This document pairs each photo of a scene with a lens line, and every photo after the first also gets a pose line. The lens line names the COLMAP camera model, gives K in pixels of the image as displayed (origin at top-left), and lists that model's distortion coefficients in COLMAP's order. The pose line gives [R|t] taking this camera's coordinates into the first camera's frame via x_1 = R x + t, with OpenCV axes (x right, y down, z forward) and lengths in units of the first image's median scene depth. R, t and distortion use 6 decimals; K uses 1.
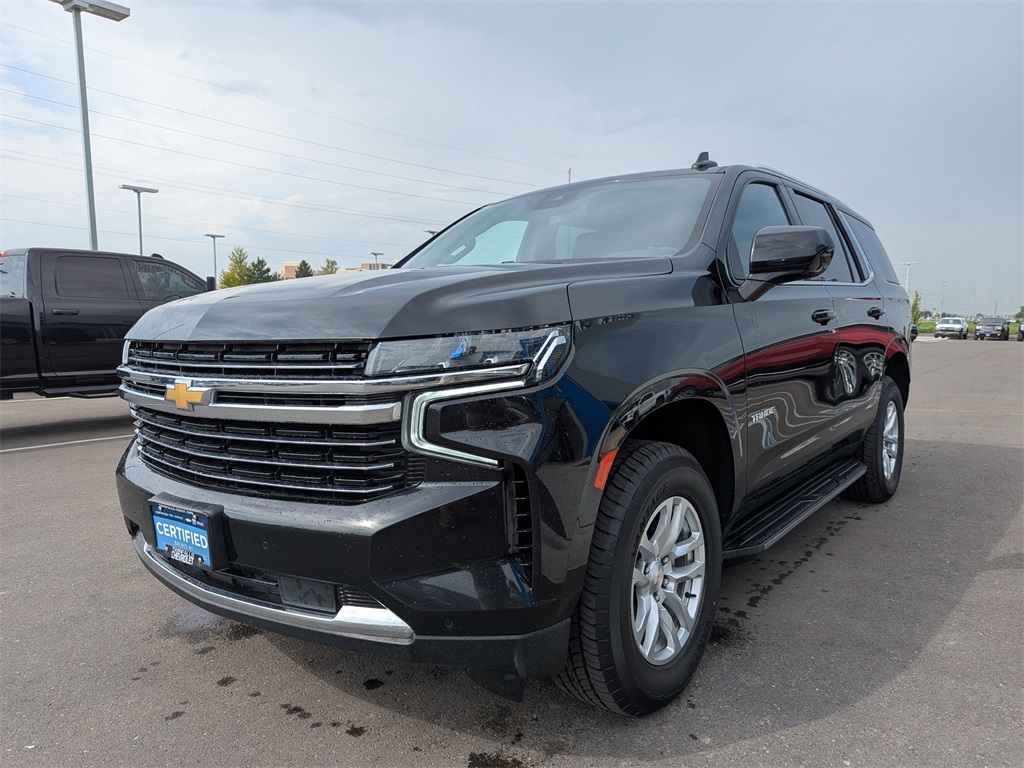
lens RADIAL K [[719.3, 0, 512.6], [0, 719.3, 390.2], [0, 0, 1]] dist [0.042806, -0.040392]
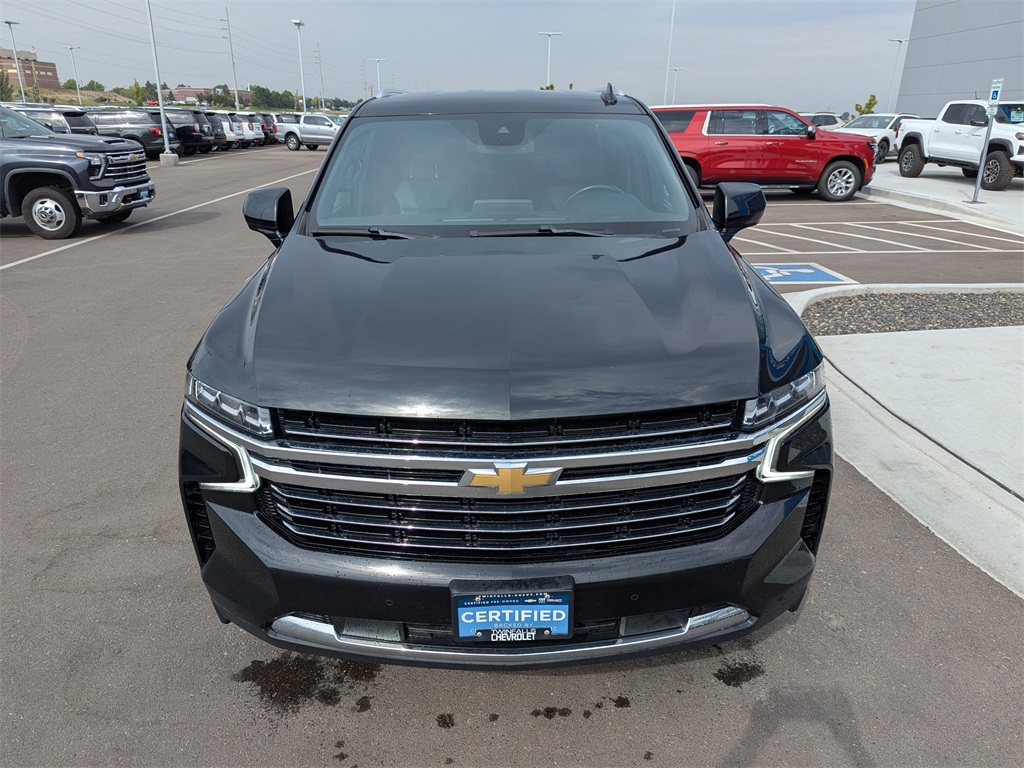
lens RADIAL K [[719.2, 0, 516.4], [0, 719.2, 383.3], [0, 0, 1]] dist [0.031054, -0.020427]
pose [[0.772021, -0.213865, 0.598535, -0.838369], [0.050142, 0.959249, 0.278079, -0.309877], [-0.633616, -0.184671, 0.751284, 0.308525]]
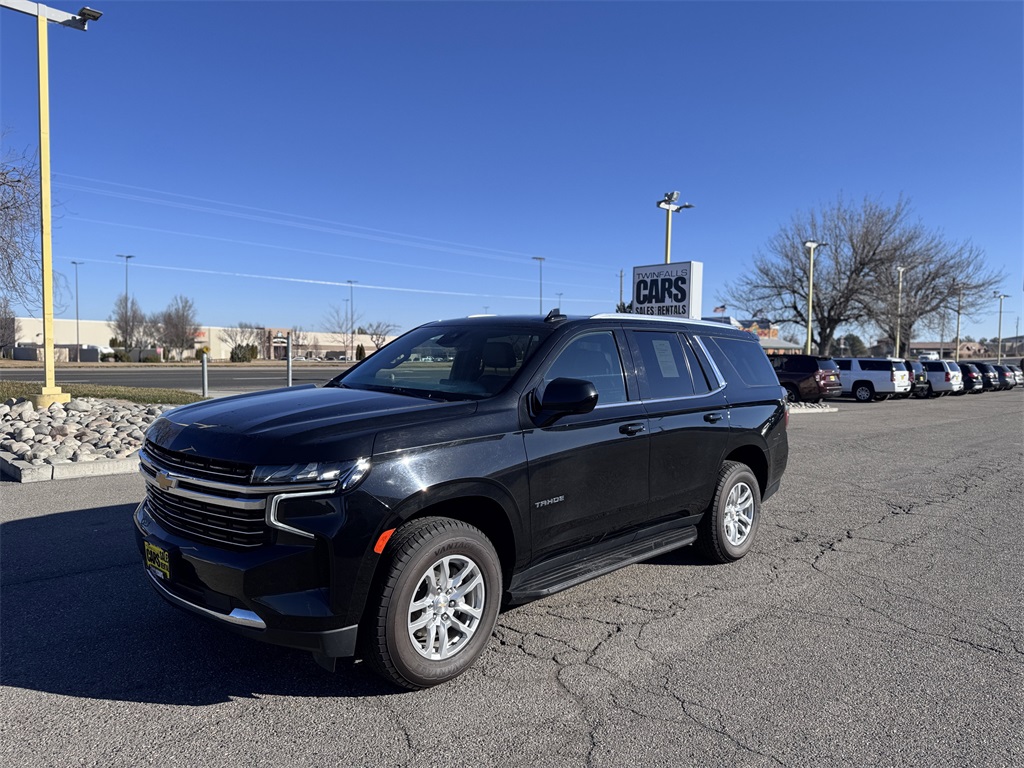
lens RADIAL K [[721.8, 0, 522.1], [0, 721.8, 380.1], [0, 0, 1]] dist [0.042114, -0.034200]
pose [[0.996007, 0.047164, -0.075794, 0.473759], [-0.050992, 0.997477, -0.049385, -0.172914], [0.073274, 0.053052, 0.995900, -0.626885]]
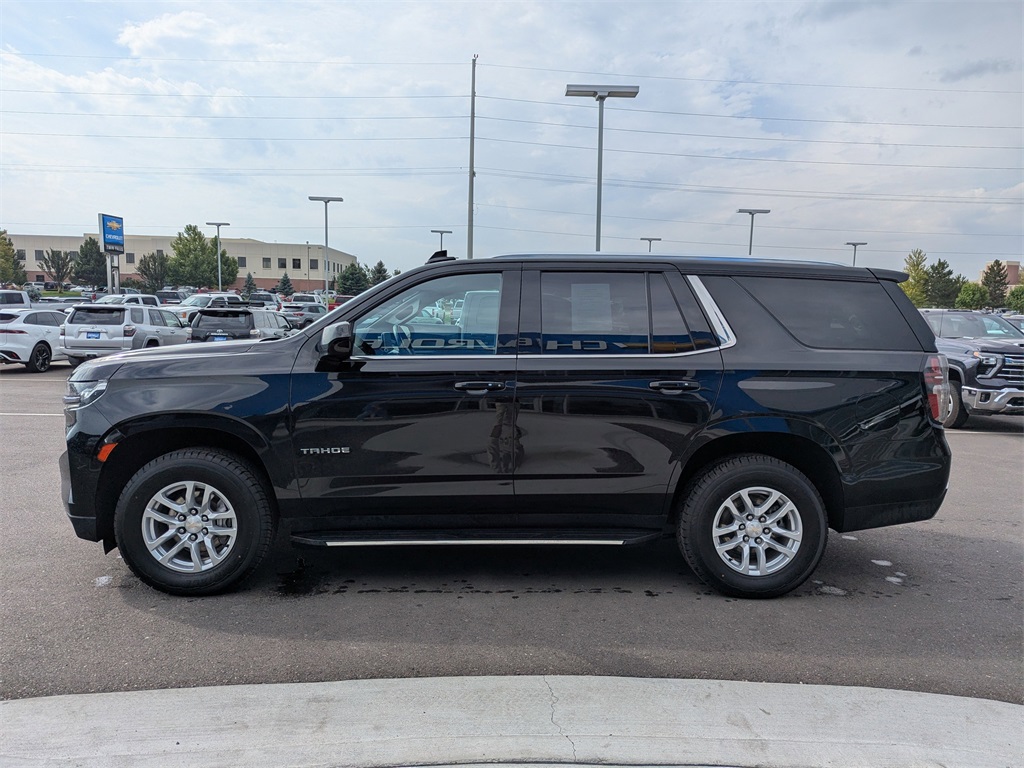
lens RADIAL K [[721.8, 0, 522.1], [0, 721.8, 380.1], [0, 0, 1]] dist [0.042114, -0.034200]
pose [[0.639939, 0.082916, -0.763939, 2.014999], [-0.097489, 0.994889, 0.026318, -0.217205], [0.762217, 0.057633, 0.644751, 0.427788]]
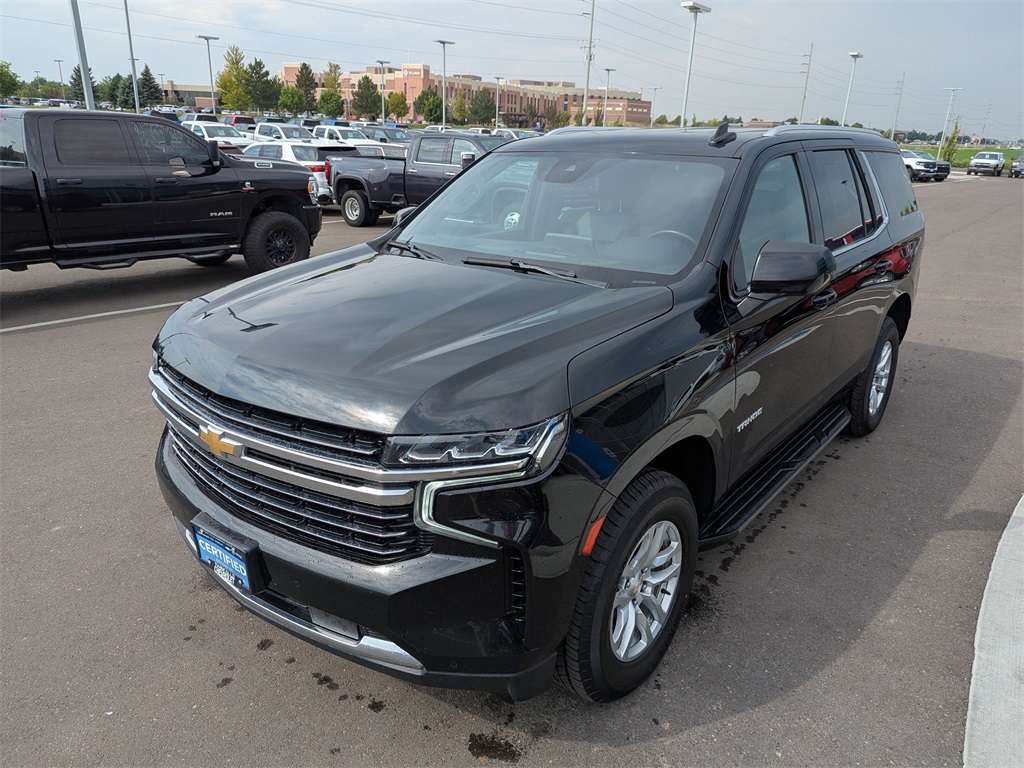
lens RADIAL K [[718.9, 0, 515.7], [0, 718.9, 381.5], [0, 0, 1]] dist [0.045869, -0.044576]
pose [[0.999474, 0.032121, -0.004397, 0.003196], [-0.030245, 0.972626, 0.230400, -0.308450], [0.011678, -0.230145, 0.973086, -0.041510]]
